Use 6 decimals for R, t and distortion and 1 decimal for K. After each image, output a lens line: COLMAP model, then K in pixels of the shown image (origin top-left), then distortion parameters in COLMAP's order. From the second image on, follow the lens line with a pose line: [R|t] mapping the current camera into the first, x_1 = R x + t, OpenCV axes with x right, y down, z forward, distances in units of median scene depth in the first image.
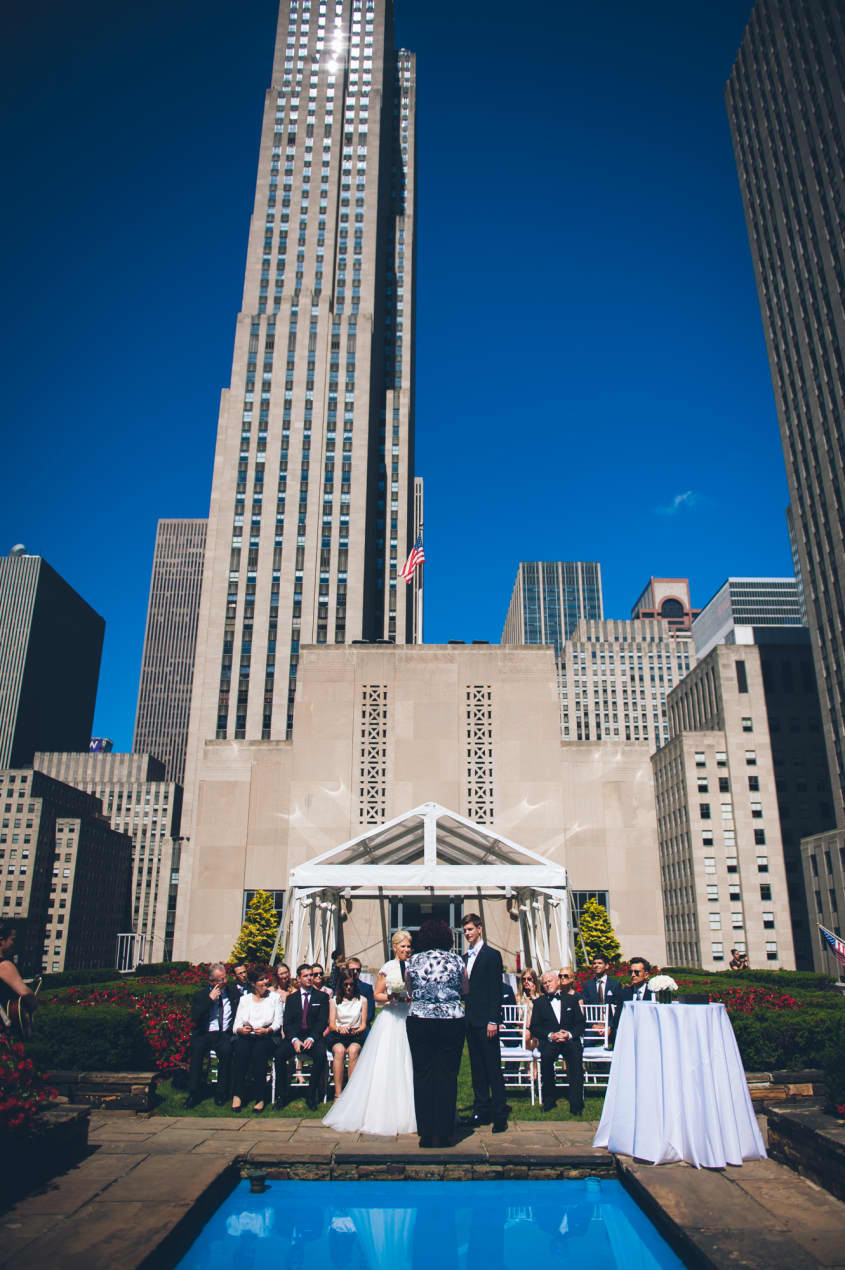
lens RADIAL K [[874.2, 0, 422.5], [0, 874.2, 635.0], [0, 0, 1]] dist [-0.046782, -0.005652]
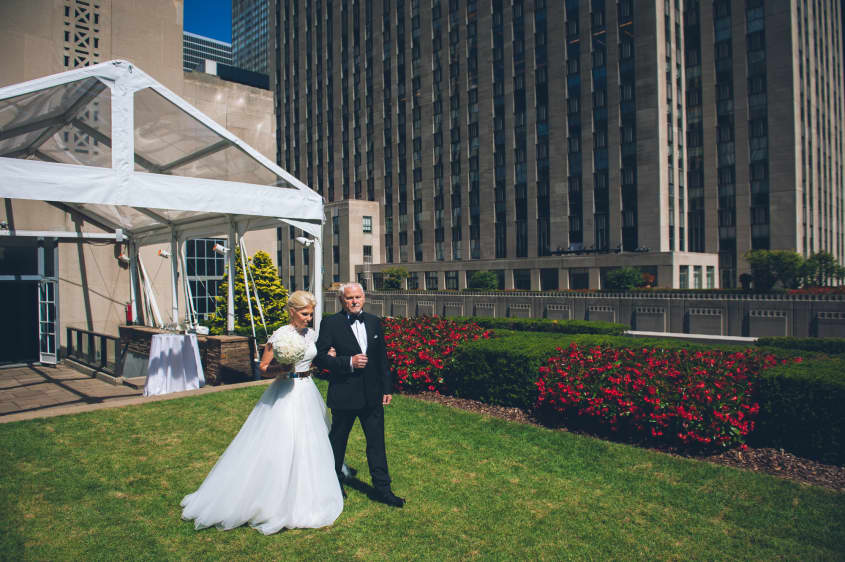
lens RADIAL K [[581.6, 0, 421.1], [0, 581.6, 284.7], [0, 0, 1]] dist [-0.046782, -0.005652]
pose [[0.720352, -0.017312, 0.693392, -0.075932], [-0.215702, 0.944527, 0.247672, 0.138750], [-0.659215, -0.327977, 0.676658, 0.413060]]
